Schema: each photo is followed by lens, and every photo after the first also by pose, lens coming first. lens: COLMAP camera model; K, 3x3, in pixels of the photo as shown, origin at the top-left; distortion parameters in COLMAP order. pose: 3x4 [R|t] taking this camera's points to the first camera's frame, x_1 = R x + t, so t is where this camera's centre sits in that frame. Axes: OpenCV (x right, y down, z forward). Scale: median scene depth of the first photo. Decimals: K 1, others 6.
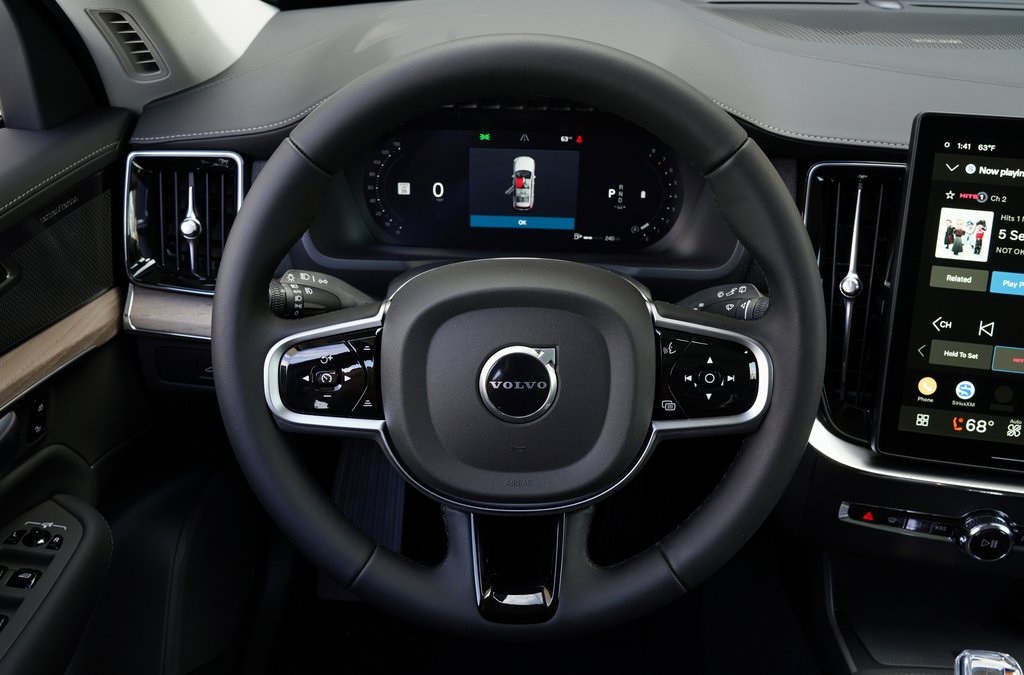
lens RADIAL K [[846.0, 0, 516.0], [0, 846.0, 337.2], [0, 0, 1]] dist [-0.038647, 0.050062]
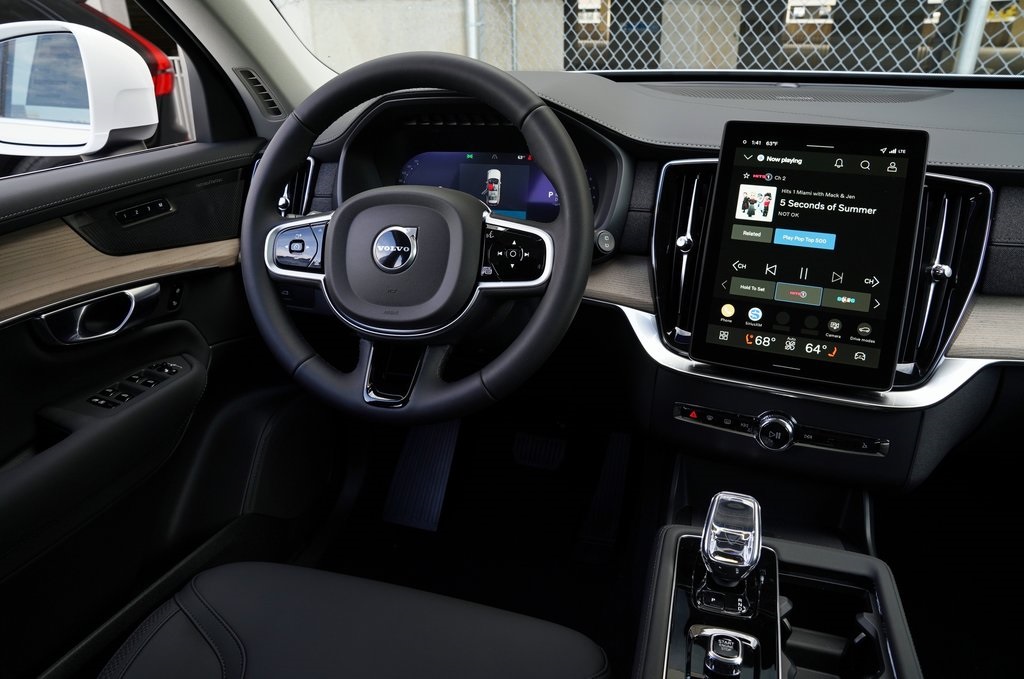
lens RADIAL K [[721.4, 0, 509.7], [0, 721.4, 335.9], [0, 0, 1]] dist [-0.123295, 0.089818]
pose [[0.963218, 0.065681, -0.260572, 0.455676], [-0.107932, 0.982578, -0.151300, 0.313133], [0.246095, 0.173859, 0.953525, -0.181044]]
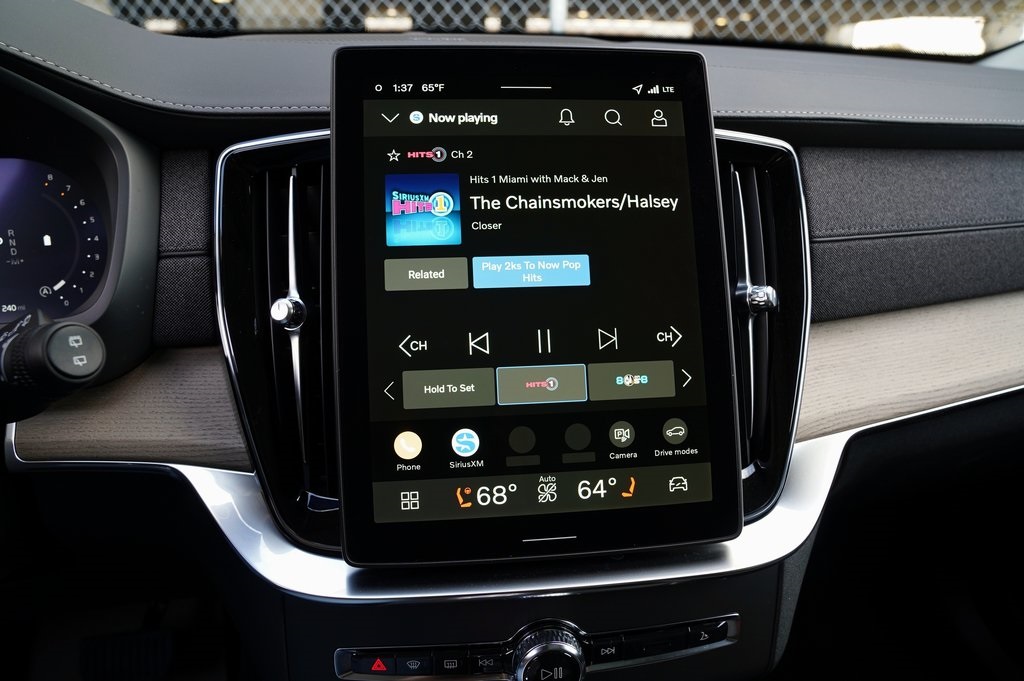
lens RADIAL K [[721.4, 0, 519.1], [0, 721.4, 340.1], [0, 0, 1]] dist [-0.123295, 0.089818]
pose [[0.962099, -0.117888, 0.245902, 0.449452], [0.161920, 0.972522, -0.167279, 0.085378], [-0.219425, 0.200755, 0.954751, 0.455145]]
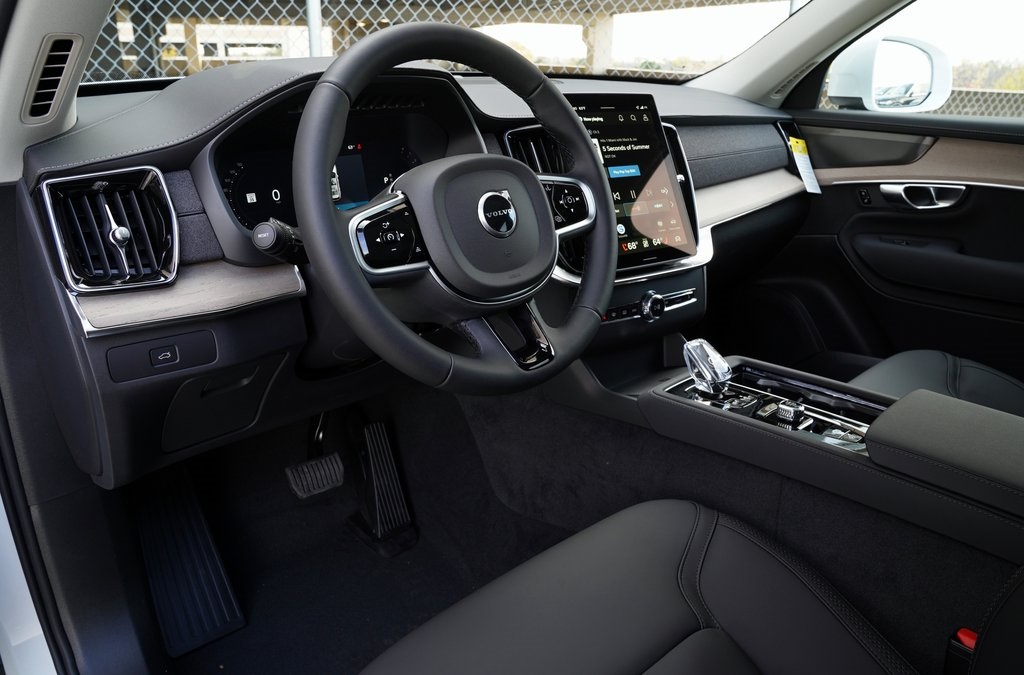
lens RADIAL K [[721.4, 0, 541.7], [0, 721.4, 353.5], [0, 0, 1]] dist [-0.123295, 0.089818]
pose [[0.703873, -0.279338, 0.653095, -0.706884], [0.381207, 0.924360, -0.015484, 0.276000], [-0.599370, 0.259863, 0.757118, -0.028040]]
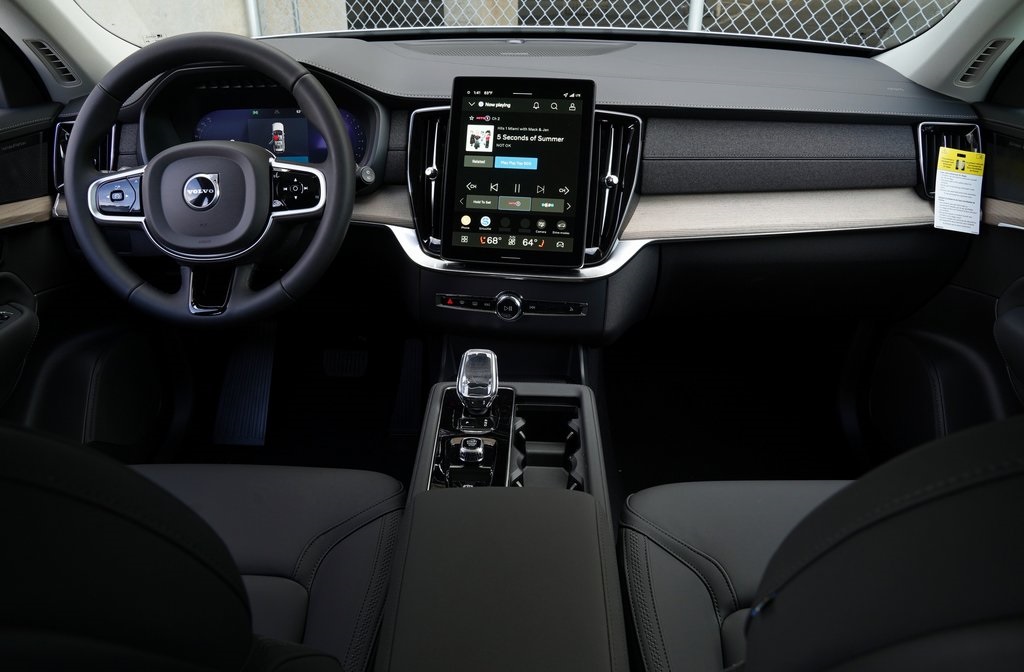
lens RADIAL K [[721.4, 0, 512.4], [0, 721.4, 330.6], [0, 0, 1]] dist [-0.123295, 0.089818]
pose [[0.999643, -0.026169, -0.005442, 0.595993], [0.025568, 0.995548, -0.090721, 0.442988], [0.007792, 0.090549, 0.995861, -0.533477]]
